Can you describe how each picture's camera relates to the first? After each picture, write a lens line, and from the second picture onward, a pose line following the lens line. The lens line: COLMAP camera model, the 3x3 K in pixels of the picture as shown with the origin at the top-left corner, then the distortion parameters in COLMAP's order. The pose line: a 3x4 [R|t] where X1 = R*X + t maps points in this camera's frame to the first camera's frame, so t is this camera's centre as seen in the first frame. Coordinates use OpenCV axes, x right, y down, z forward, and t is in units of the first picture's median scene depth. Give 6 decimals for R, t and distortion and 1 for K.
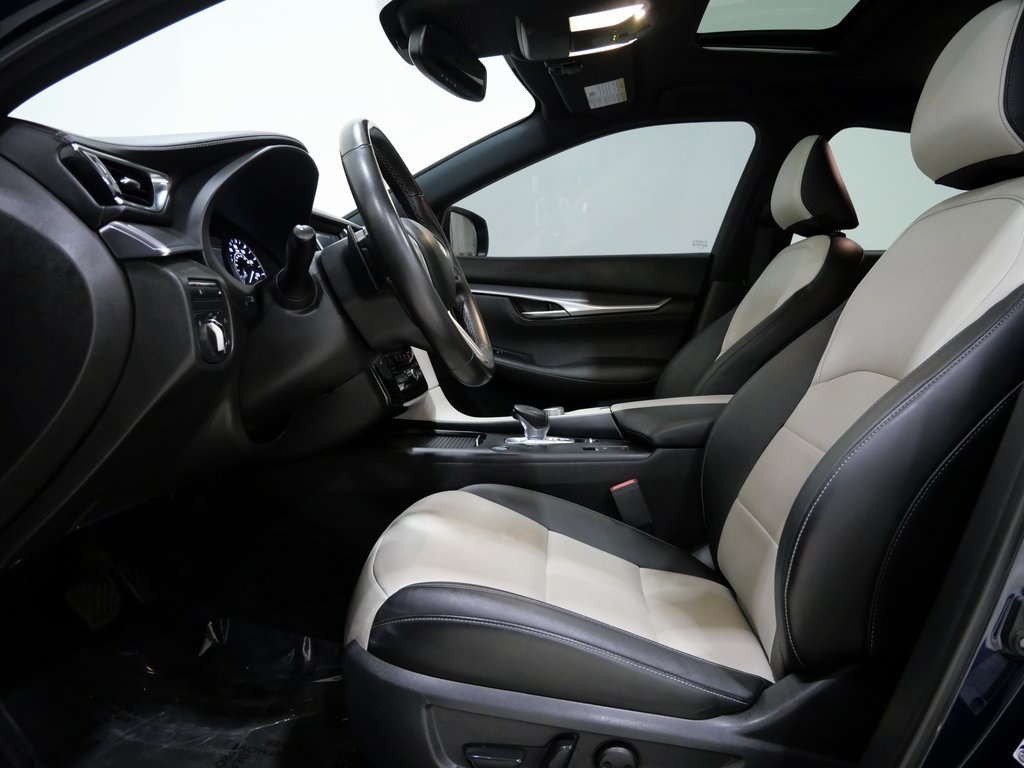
lens RADIAL K [[731.8, 0, 512.0], [0, 731.8, 384.0], [0, 0, 1]] dist [-0.013914, -0.003200]
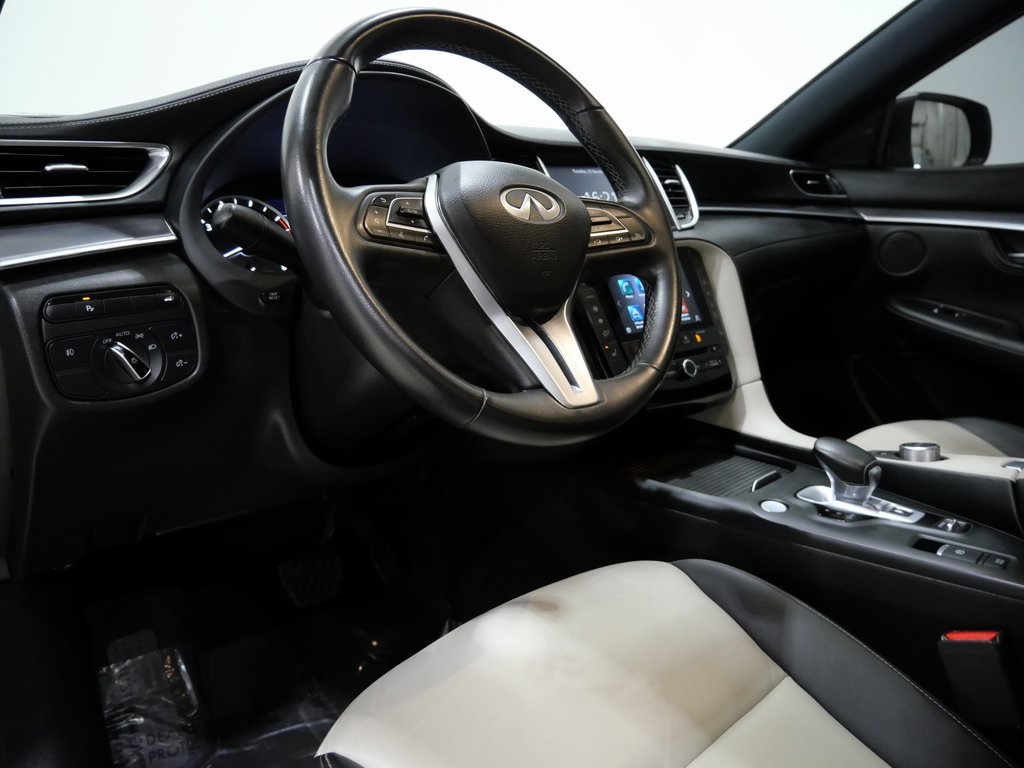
lens RADIAL K [[731.8, 0, 512.0], [0, 731.8, 384.0], [0, 0, 1]] dist [-0.013914, -0.003200]
pose [[0.733976, 0.115843, -0.669223, 0.196920], [-0.038113, 0.990819, 0.129711, -0.076673], [0.678105, -0.069699, 0.731653, 0.349497]]
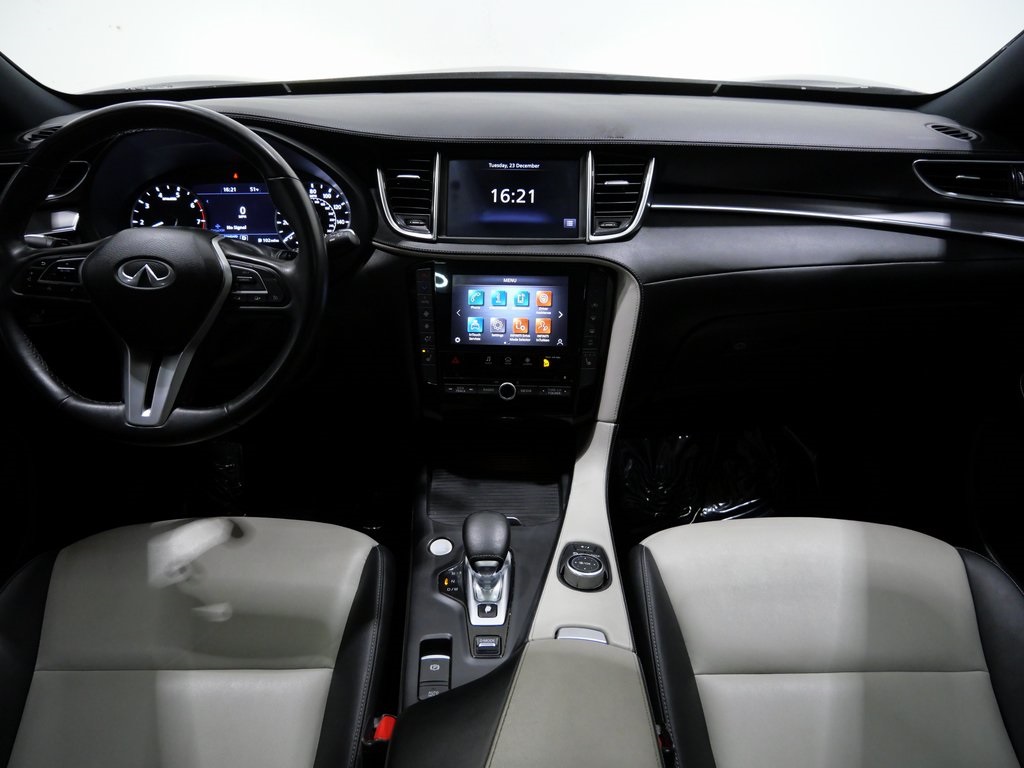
lens RADIAL K [[731.8, 0, 512.0], [0, 731.8, 384.0], [0, 0, 1]] dist [-0.013914, -0.003200]
pose [[0.099167, 0.458124, -0.883339, 0.474437], [-0.112395, 0.887191, 0.447503, -0.328117], [0.988703, 0.054905, 0.139471, 0.867044]]
